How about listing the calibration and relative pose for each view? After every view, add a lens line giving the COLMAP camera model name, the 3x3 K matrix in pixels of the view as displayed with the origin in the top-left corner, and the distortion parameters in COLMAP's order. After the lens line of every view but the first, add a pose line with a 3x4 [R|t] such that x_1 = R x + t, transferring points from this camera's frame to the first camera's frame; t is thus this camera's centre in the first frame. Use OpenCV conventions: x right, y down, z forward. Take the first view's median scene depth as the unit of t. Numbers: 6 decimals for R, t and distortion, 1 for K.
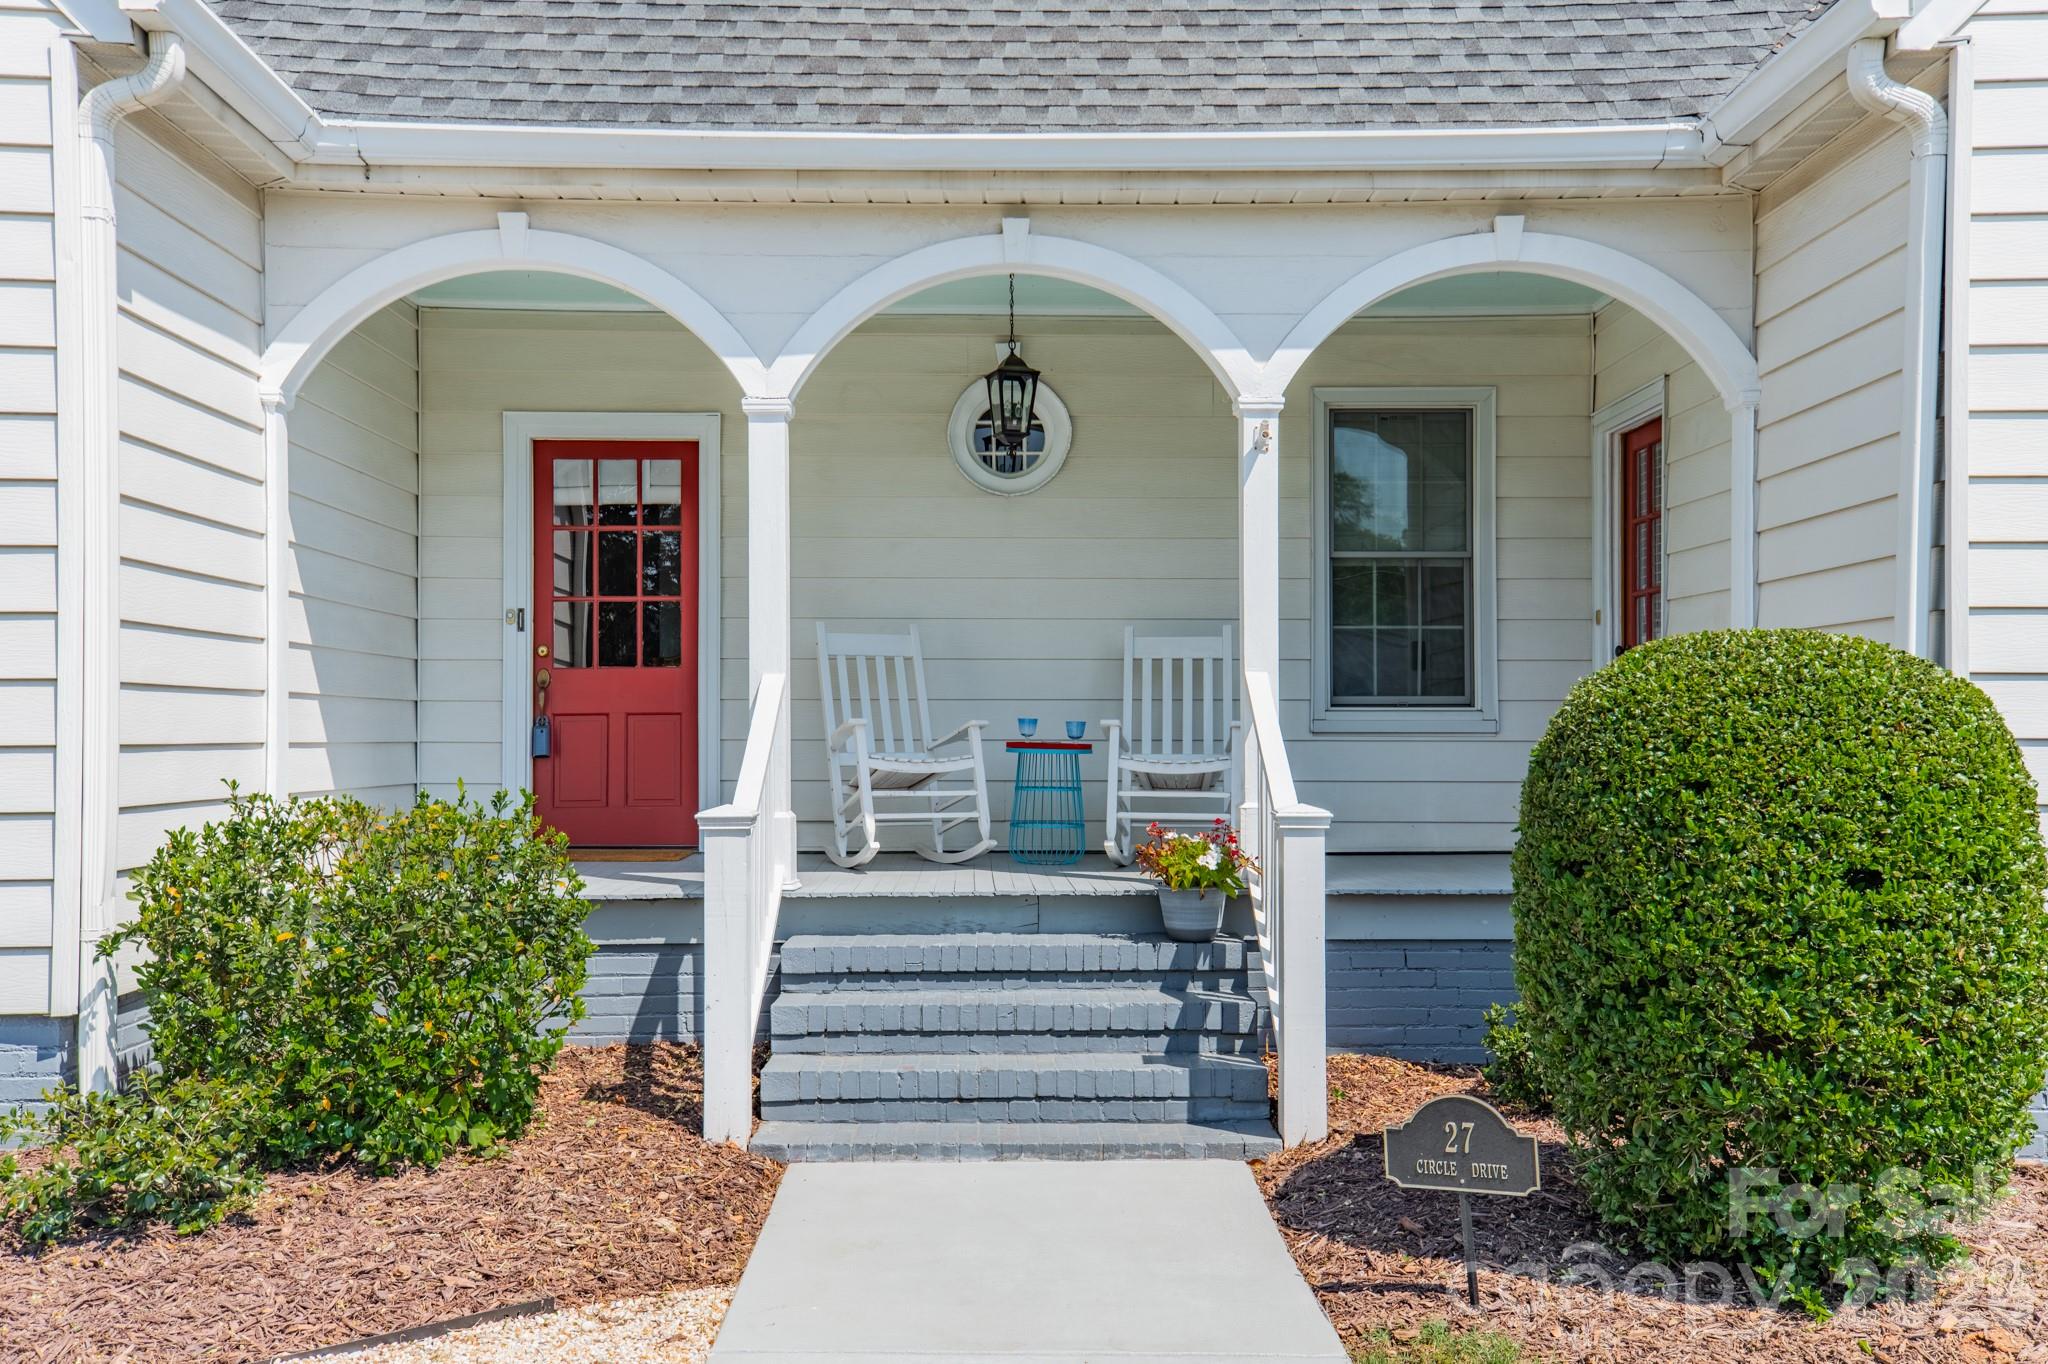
lens RADIAL K [[1969.7, 0, 1025.5], [0, 1969.7, 724.0], [0, 0, 1]] dist [0.099109, -0.000748]
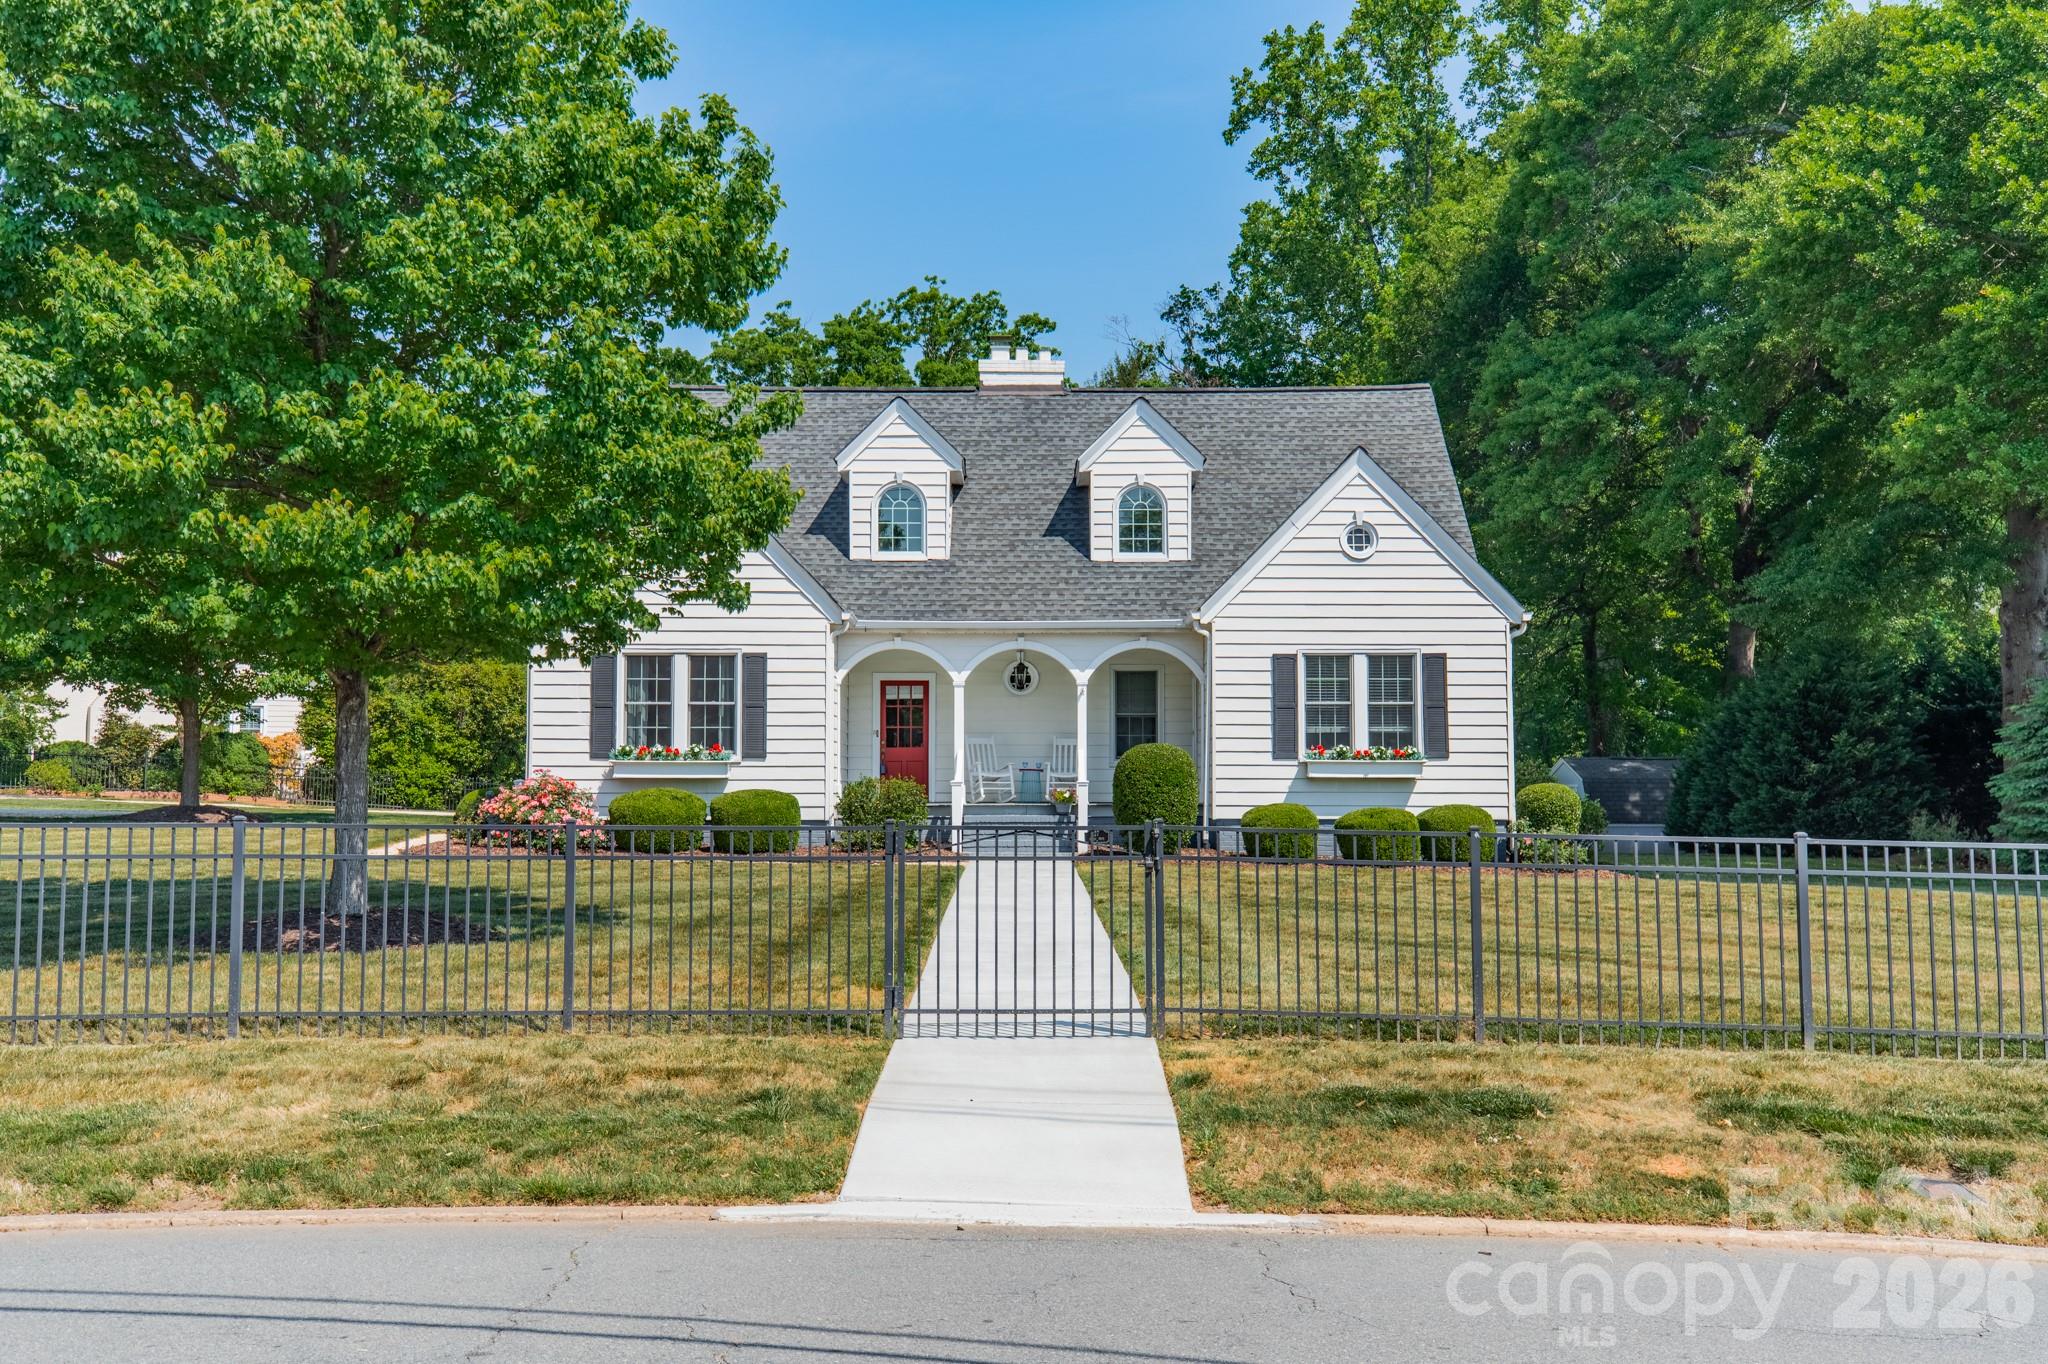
lens RADIAL K [[2029.3, 0, 1024.0], [0, 2029.3, 682.0], [0, 0, 1]] dist [-0.081349, 0.001855]
pose [[0.999833, 0.000271, -0.018292, 0.078136], [-0.001259, 0.998538, -0.054041, 0.059624], [0.018250, 0.054055, 0.998371, -3.168200]]
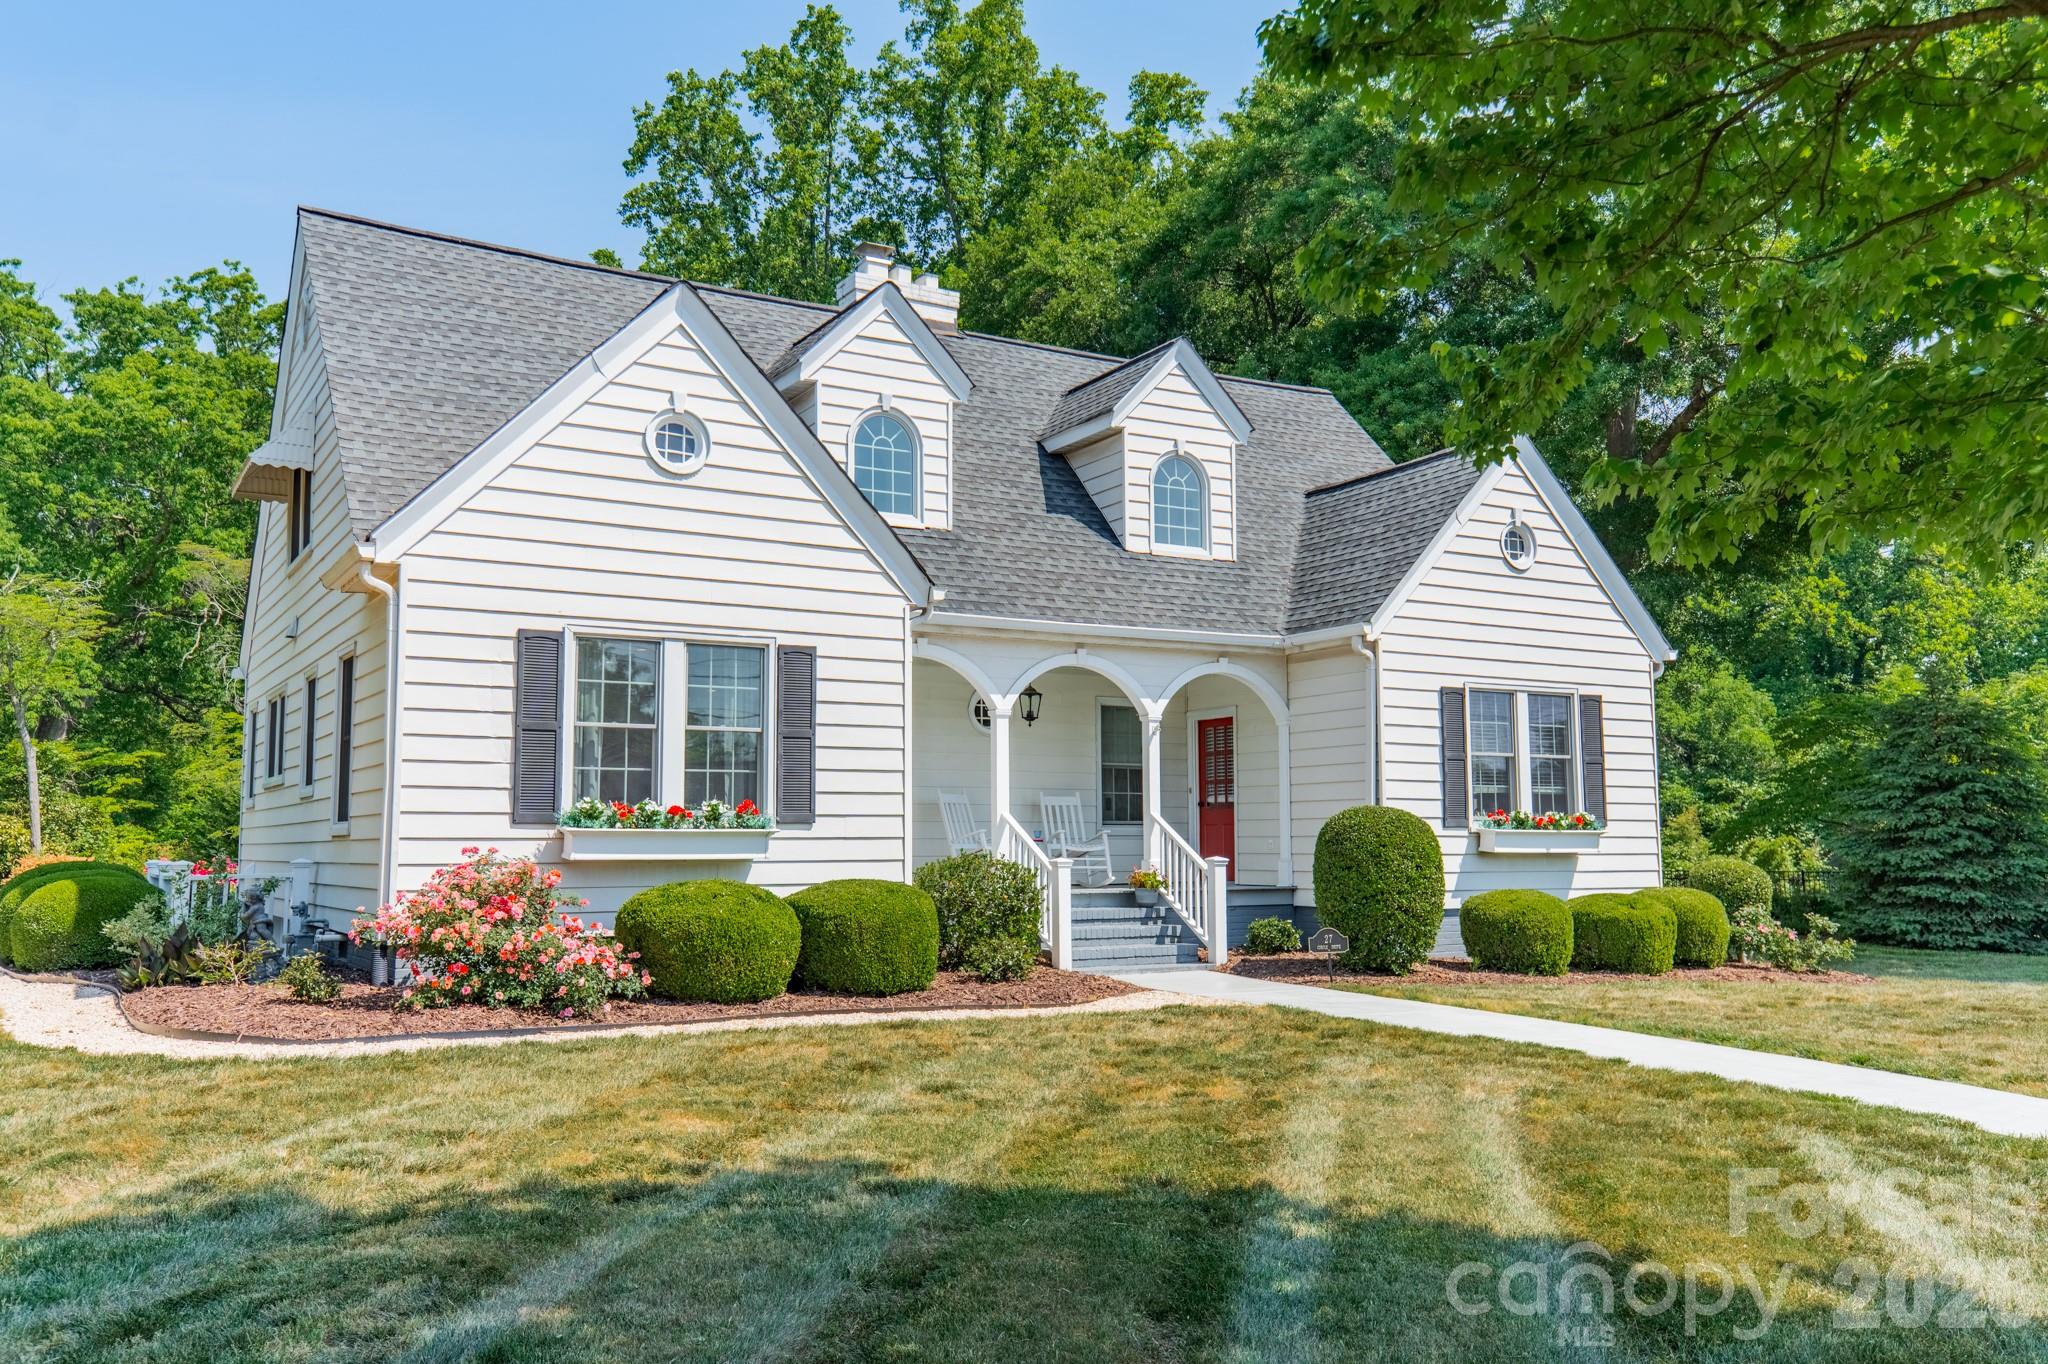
lens RADIAL K [[1675.7, 0, 1024.0], [0, 1675.7, 682.0], [0, 0, 1]] dist [0.005424, -0.000055]
pose [[0.871674, 0.045770, 0.487945, -1.244671], [-0.000377, 0.995692, -0.092724, 0.010200], [-0.490087, 0.080641, 0.867936, -1.021026]]
